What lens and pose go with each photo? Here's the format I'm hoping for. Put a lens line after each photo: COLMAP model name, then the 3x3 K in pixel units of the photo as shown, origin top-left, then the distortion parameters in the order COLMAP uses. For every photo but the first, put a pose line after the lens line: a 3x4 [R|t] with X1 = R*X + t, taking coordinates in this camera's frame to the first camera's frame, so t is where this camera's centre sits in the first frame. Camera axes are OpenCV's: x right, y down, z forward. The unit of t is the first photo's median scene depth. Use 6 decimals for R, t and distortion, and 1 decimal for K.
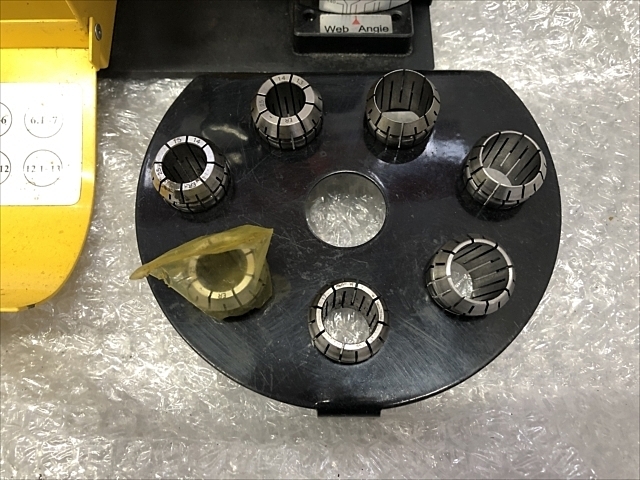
lens RADIAL K [[523.8, 0, 318.6], [0, 523.8, 239.6], [0, 0, 1]] dist [-0.067242, -0.004223]
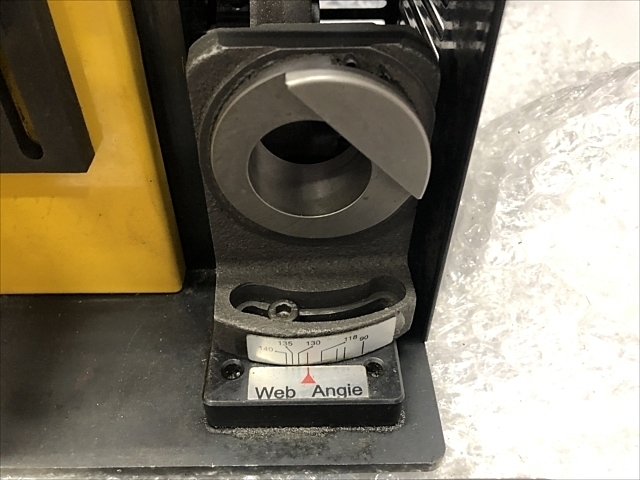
lens RADIAL K [[523.8, 0, 320.1], [0, 523.8, 239.4], [0, 0, 1]] dist [-0.067242, -0.004223]
pose [[0.999700, -0.018415, 0.016137, 0.079330], [0.023953, 0.872143, -0.488665, -0.263655], [-0.005075, 0.488905, 0.872322, 0.385143]]
